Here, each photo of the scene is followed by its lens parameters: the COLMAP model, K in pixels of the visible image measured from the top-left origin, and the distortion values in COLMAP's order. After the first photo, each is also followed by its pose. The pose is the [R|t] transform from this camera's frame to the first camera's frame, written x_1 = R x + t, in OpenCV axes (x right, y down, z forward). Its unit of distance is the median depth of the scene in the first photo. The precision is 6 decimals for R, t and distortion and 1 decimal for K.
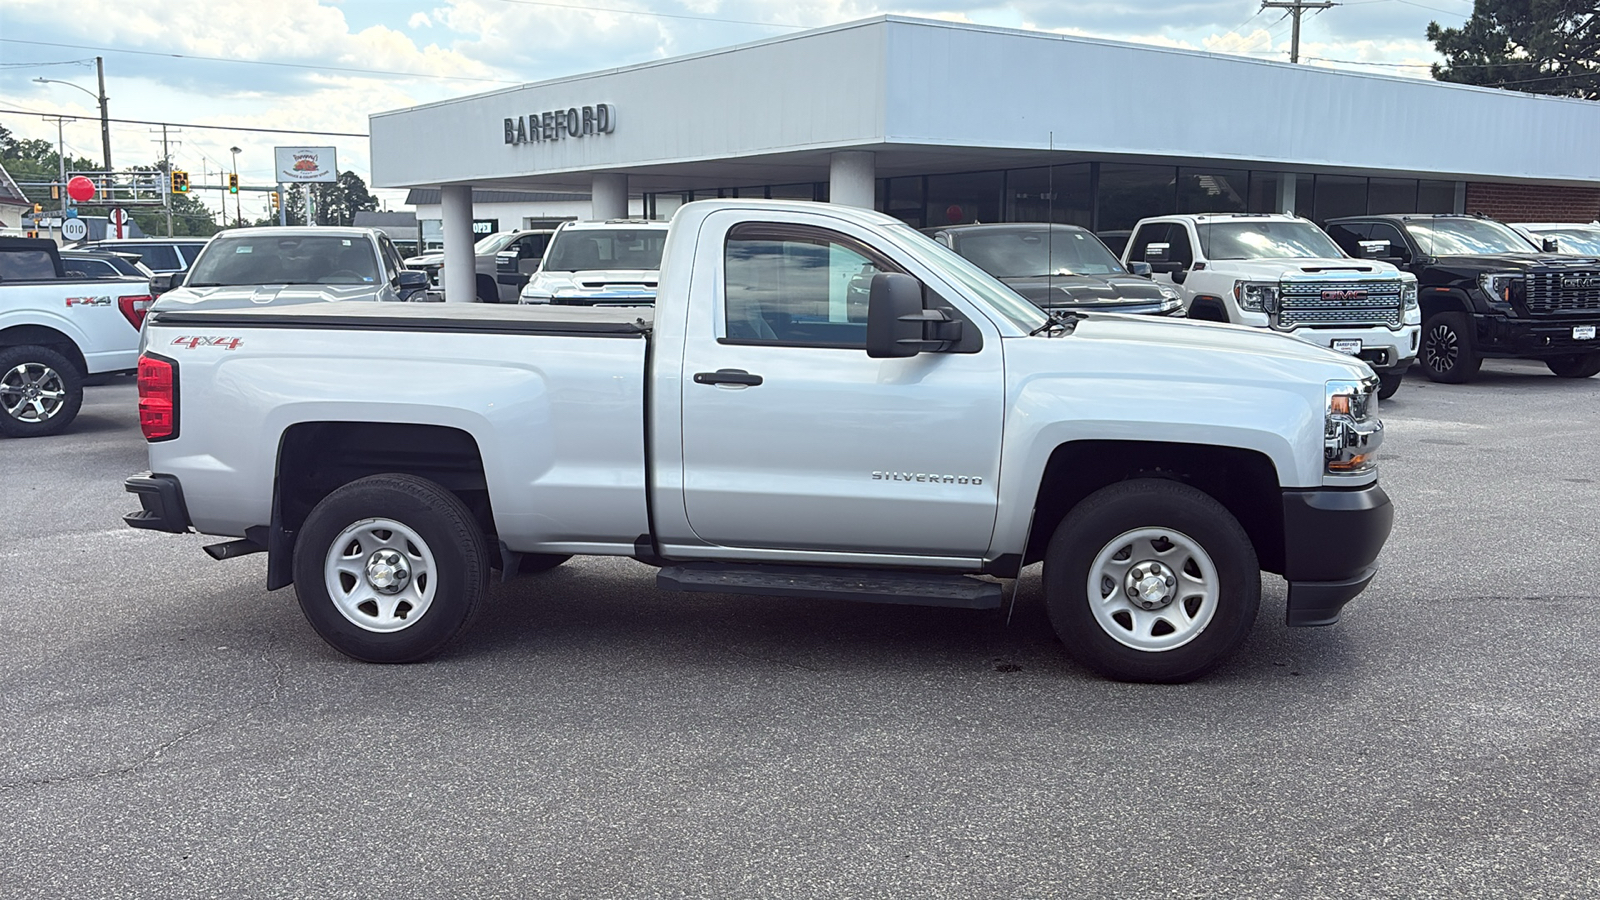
lens RADIAL K [[1465.7, 0, 800.0], [0, 1465.7, 450.0], [0, 0, 1]] dist [0.034836, -0.022751]
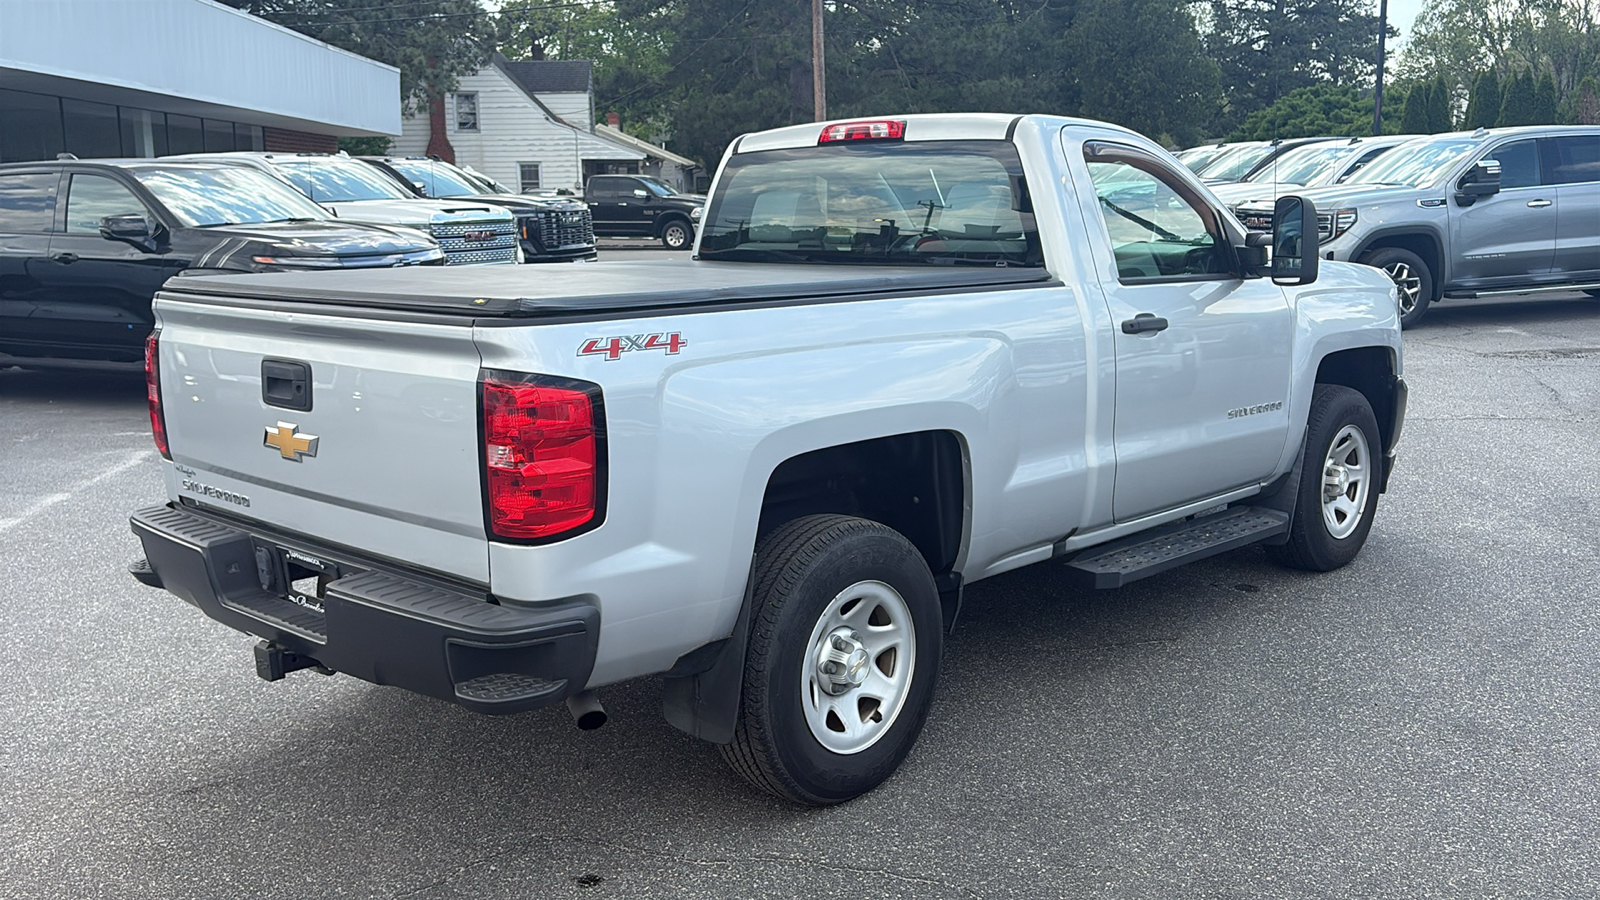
lens RADIAL K [[1435.5, 0, 787.1], [0, 1435.5, 467.5], [0, 0, 1]] dist [0.116786, -0.280173]
pose [[0.591744, -0.159478, 0.790193, -0.806703], [0.121327, 0.986689, 0.108278, -0.079336], [-0.796943, 0.031799, 0.603217, 0.625587]]
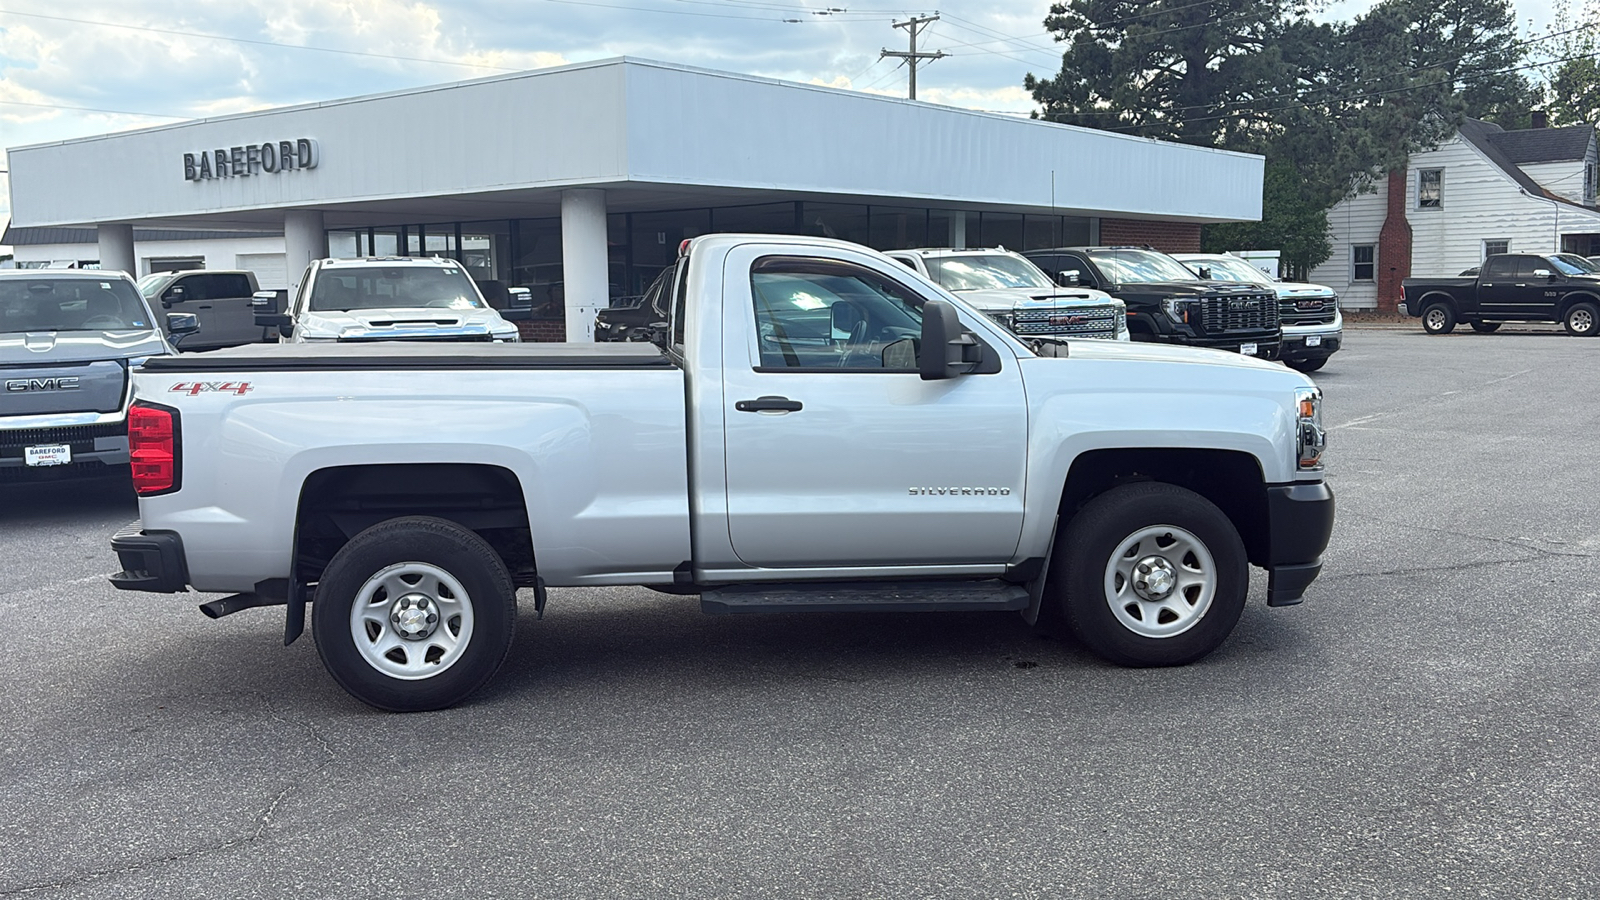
lens RADIAL K [[1457.2, 0, 782.6], [0, 1457.2, 445.8], [0, 0, 1]] dist [0.034633, -0.021302]
pose [[0.968805, -0.042357, 0.244178, -0.277877], [0.048871, 0.998591, -0.020676, 0.001499], [-0.242959, 0.031964, 0.969510, -0.001216]]
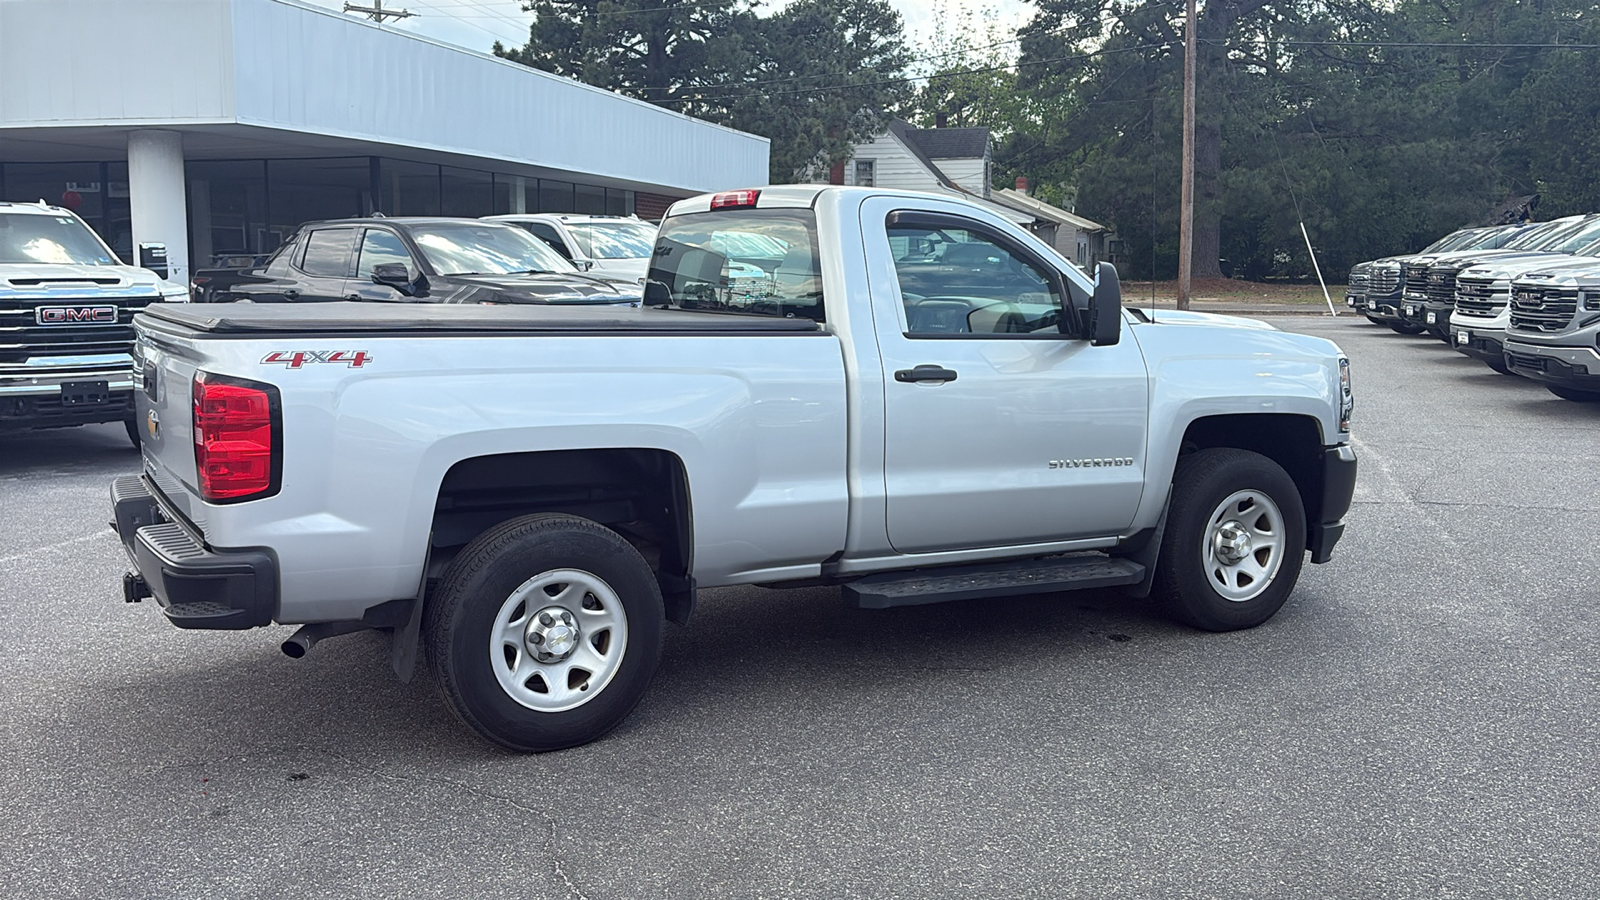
lens RADIAL K [[1440.1, 0, 764.4], [0, 1440.1, 454.9], [0, 0, 1]] dist [0.088139, -0.131296]
pose [[0.806974, -0.075791, 0.585703, -0.647180], [0.073124, 0.996923, 0.028254, -0.029819], [-0.586042, 0.020029, 0.810033, 0.291985]]
